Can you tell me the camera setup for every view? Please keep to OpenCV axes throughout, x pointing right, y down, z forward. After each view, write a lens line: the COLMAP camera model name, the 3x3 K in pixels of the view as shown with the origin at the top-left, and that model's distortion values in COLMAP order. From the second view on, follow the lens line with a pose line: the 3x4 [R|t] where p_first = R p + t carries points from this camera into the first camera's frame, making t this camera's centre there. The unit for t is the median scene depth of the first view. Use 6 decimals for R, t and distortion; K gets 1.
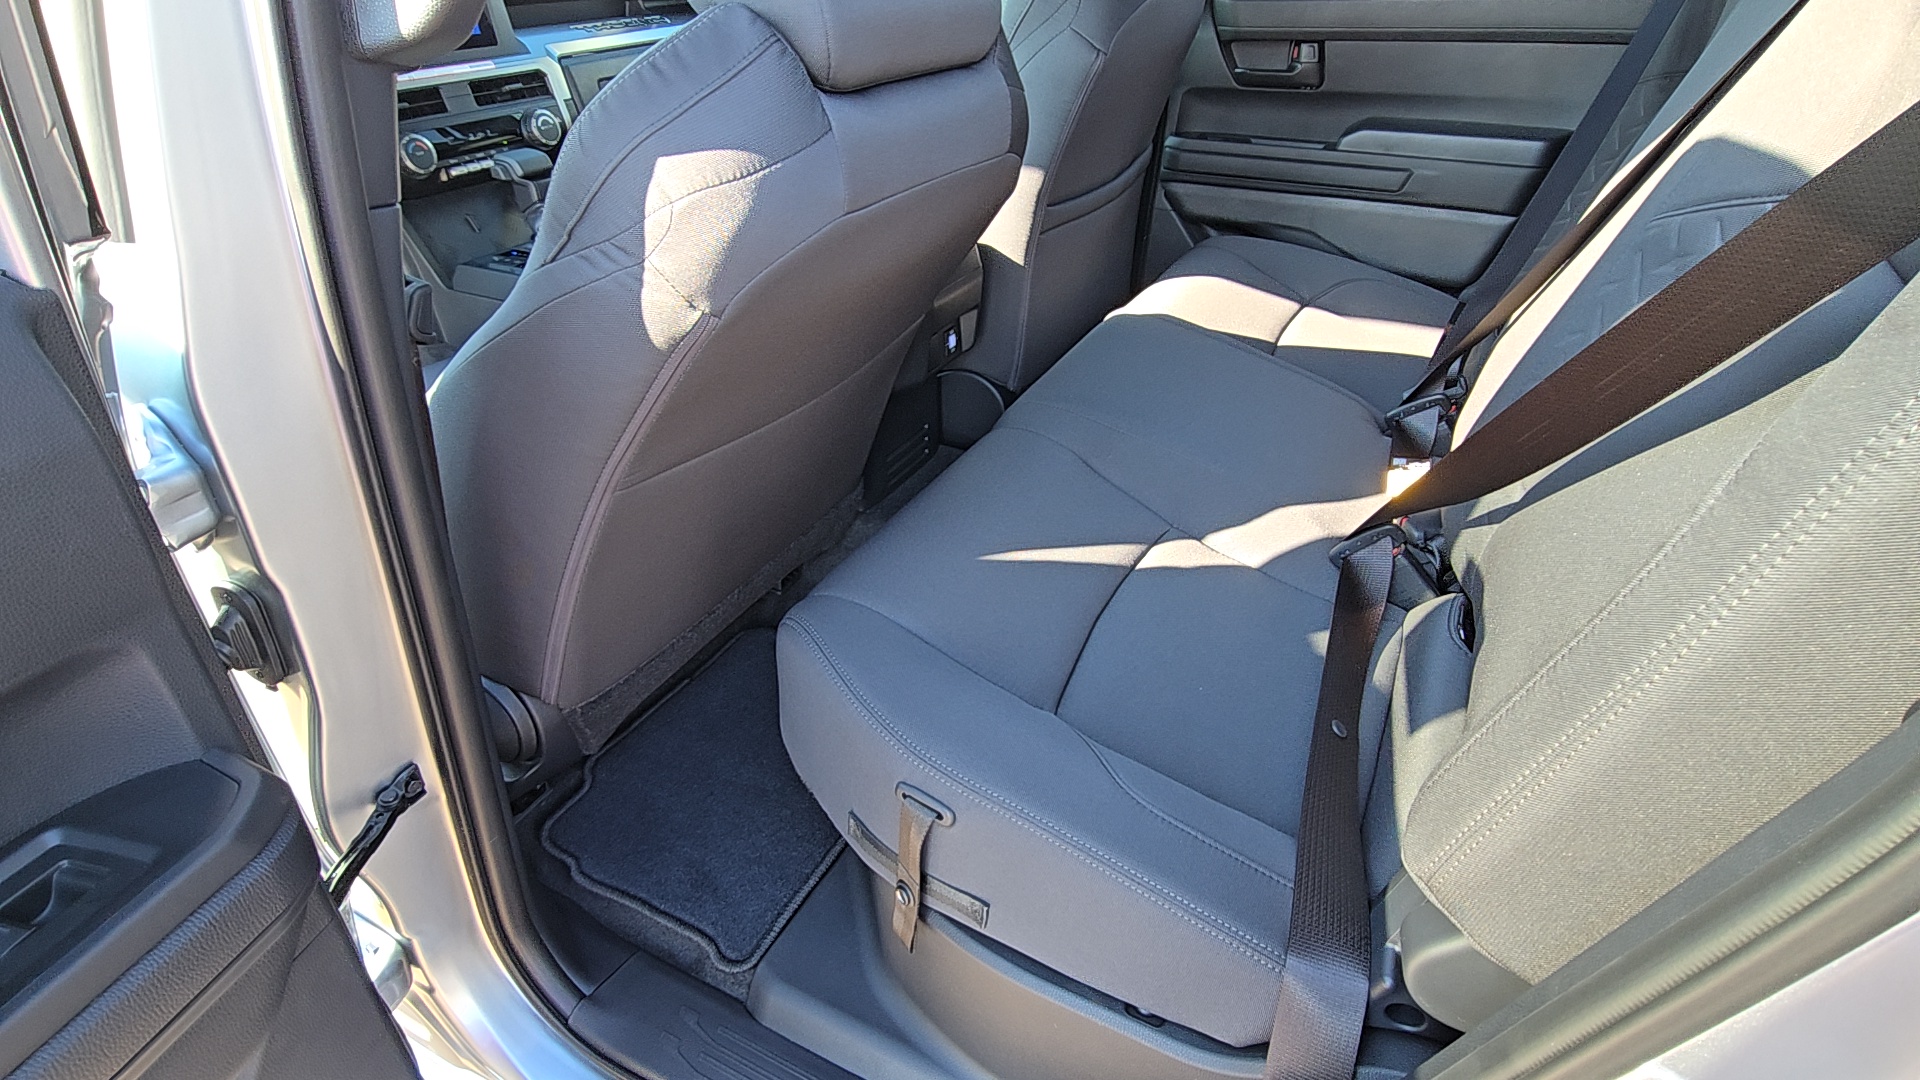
lens RADIAL K [[963.8, 0, 962.9], [0, 963.8, 546.7], [0, 0, 1]] dist [0.000113, 0.003399]
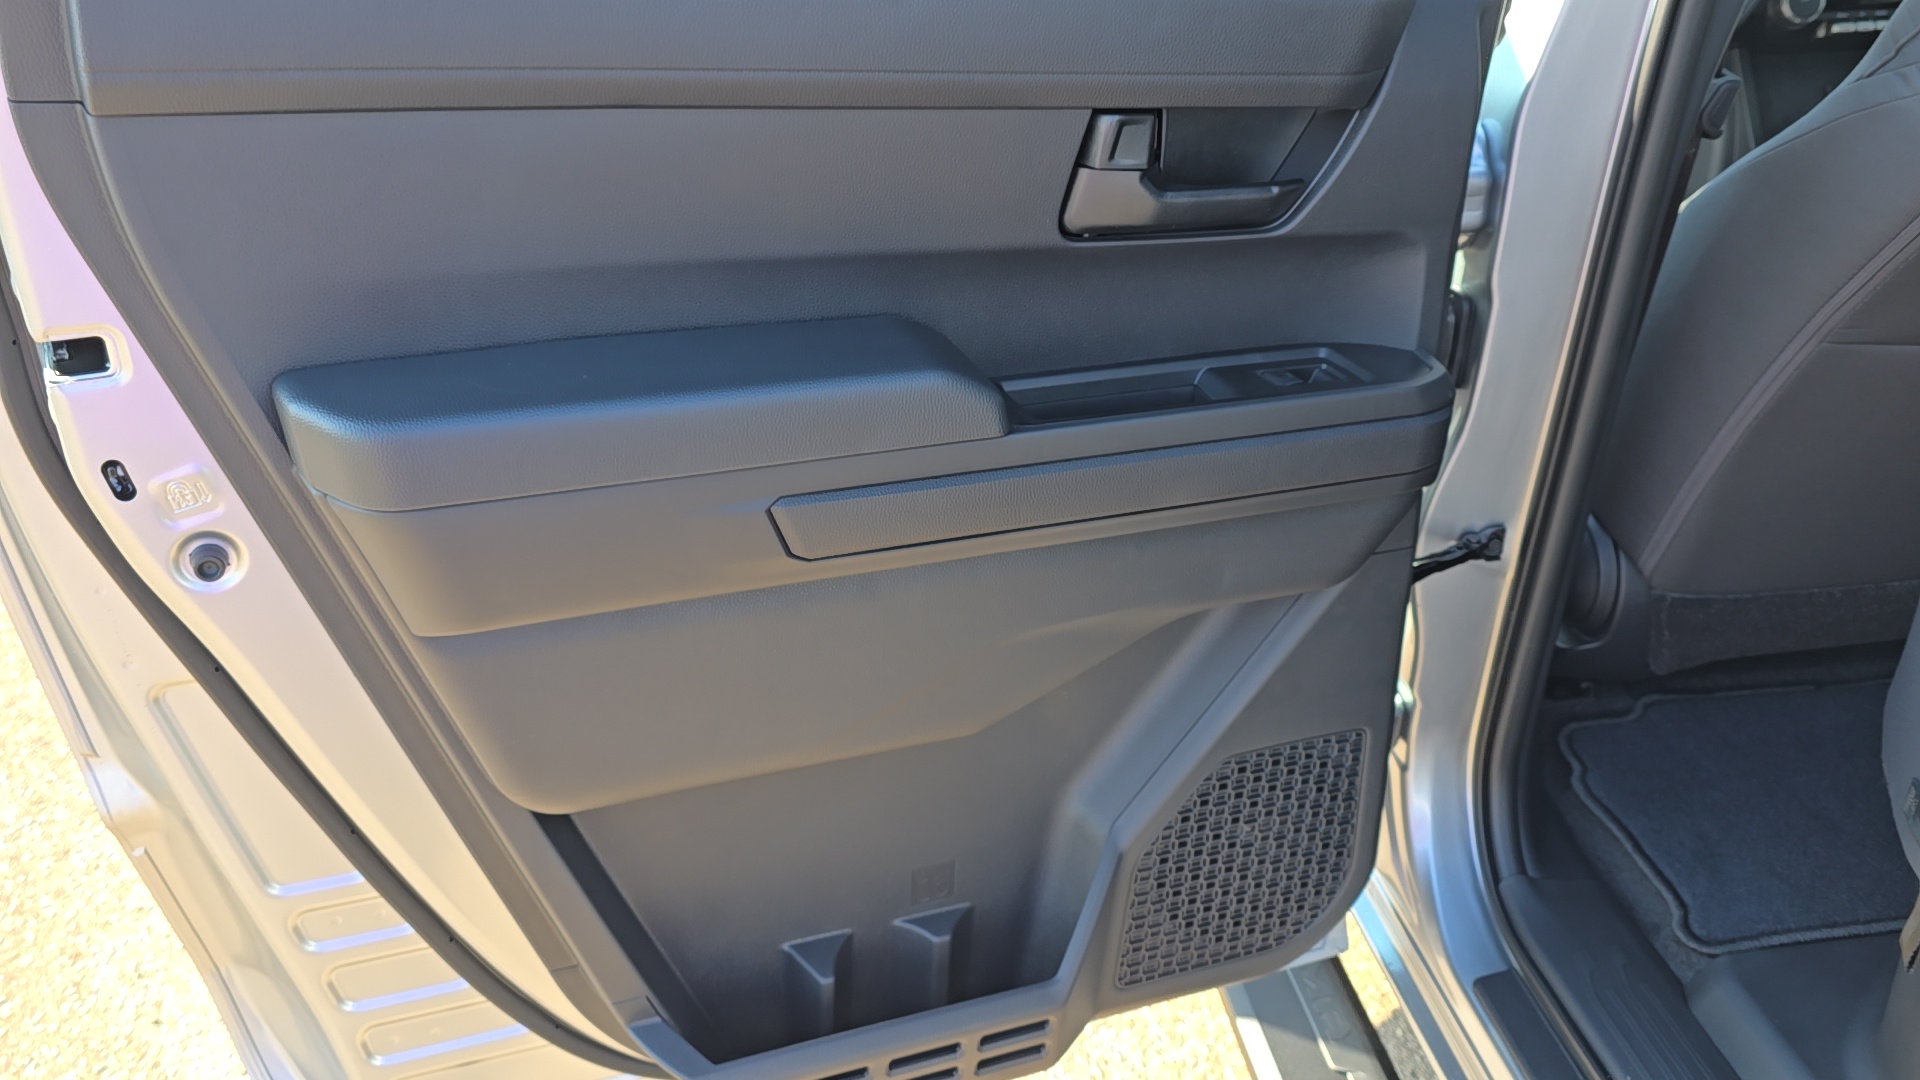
lens RADIAL K [[1608.9, 0, 954.3], [0, 1608.9, 530.8], [0, 0, 1]] dist [-0.004525, -0.005640]
pose [[0.565462, 0.348783, -0.747398, 0.305055], [-0.421017, 0.901292, 0.102069, 0.246415], [0.709223, 0.256951, 0.656490, -0.429294]]
